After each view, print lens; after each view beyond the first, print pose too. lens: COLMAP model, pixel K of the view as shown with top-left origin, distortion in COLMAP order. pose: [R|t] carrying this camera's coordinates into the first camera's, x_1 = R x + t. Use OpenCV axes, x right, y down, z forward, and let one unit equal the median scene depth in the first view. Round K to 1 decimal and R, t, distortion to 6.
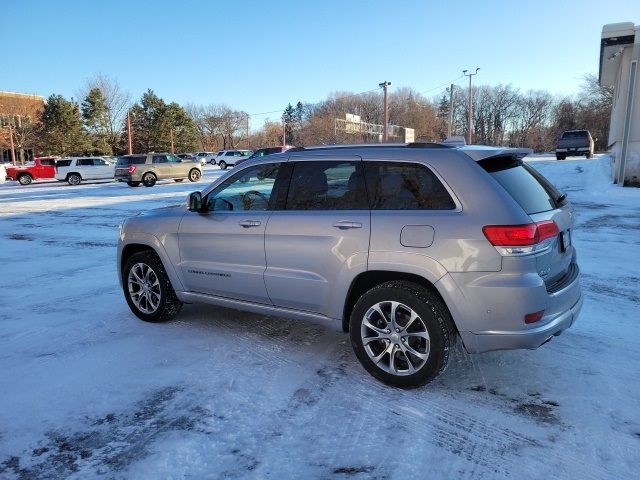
lens RADIAL K [[477.1, 0, 325.2], [0, 477.1, 239.7], [0, 0, 1]] dist [0.055101, -0.036209]
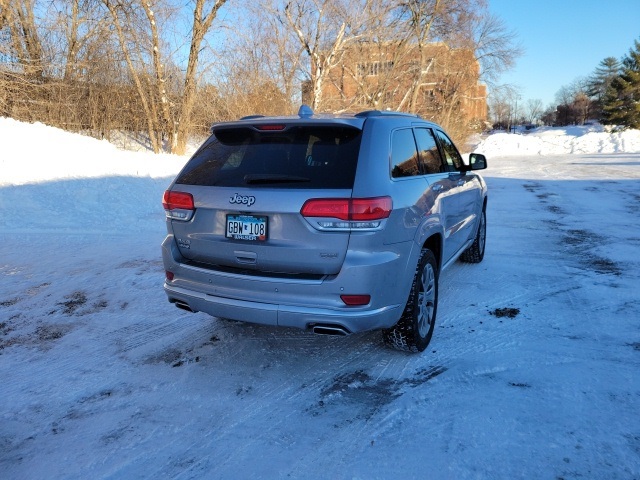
lens RADIAL K [[482.0, 0, 321.8], [0, 482.0, 230.5], [0, 0, 1]] dist [0.054016, -0.039086]
pose [[0.154955, 0.203207, -0.966797, 0.919013], [-0.152316, 0.971830, 0.179853, -0.115681], [0.976109, 0.119390, 0.181542, 0.665207]]
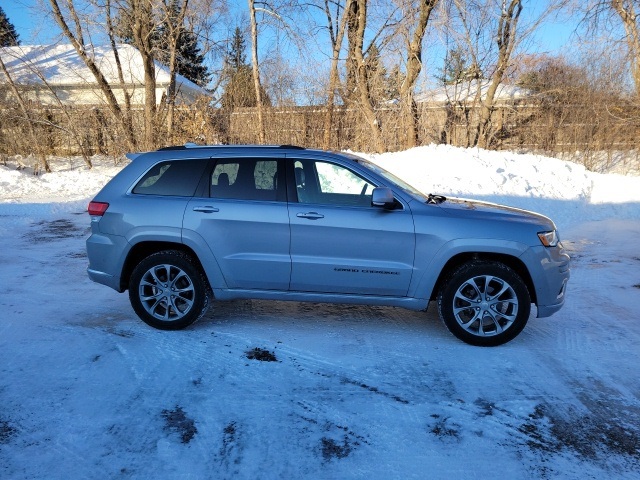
lens RADIAL K [[477.3, 0, 323.6], [0, 477.3, 232.9], [0, 0, 1]] dist [0.061549, -0.046193]
pose [[-0.889514, 0.089475, -0.448061, 0.422834], [-0.053293, 0.953628, 0.296233, -0.296174], [0.453789, 0.287381, -0.843497, 1.785822]]
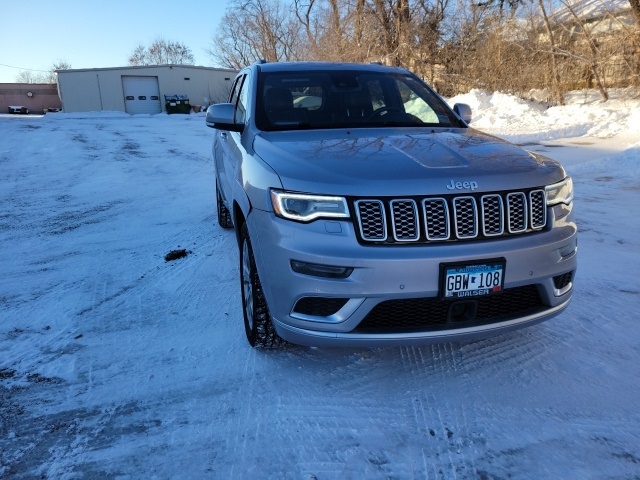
lens RADIAL K [[477.1, 0, 325.2], [0, 477.1, 239.7], [0, 0, 1]] dist [0.055101, -0.036209]
pose [[-0.763463, -0.152303, 0.627637, -0.572296], [0.125762, 0.918138, 0.375774, -0.197564], [-0.633489, 0.365822, -0.681811, 1.564507]]
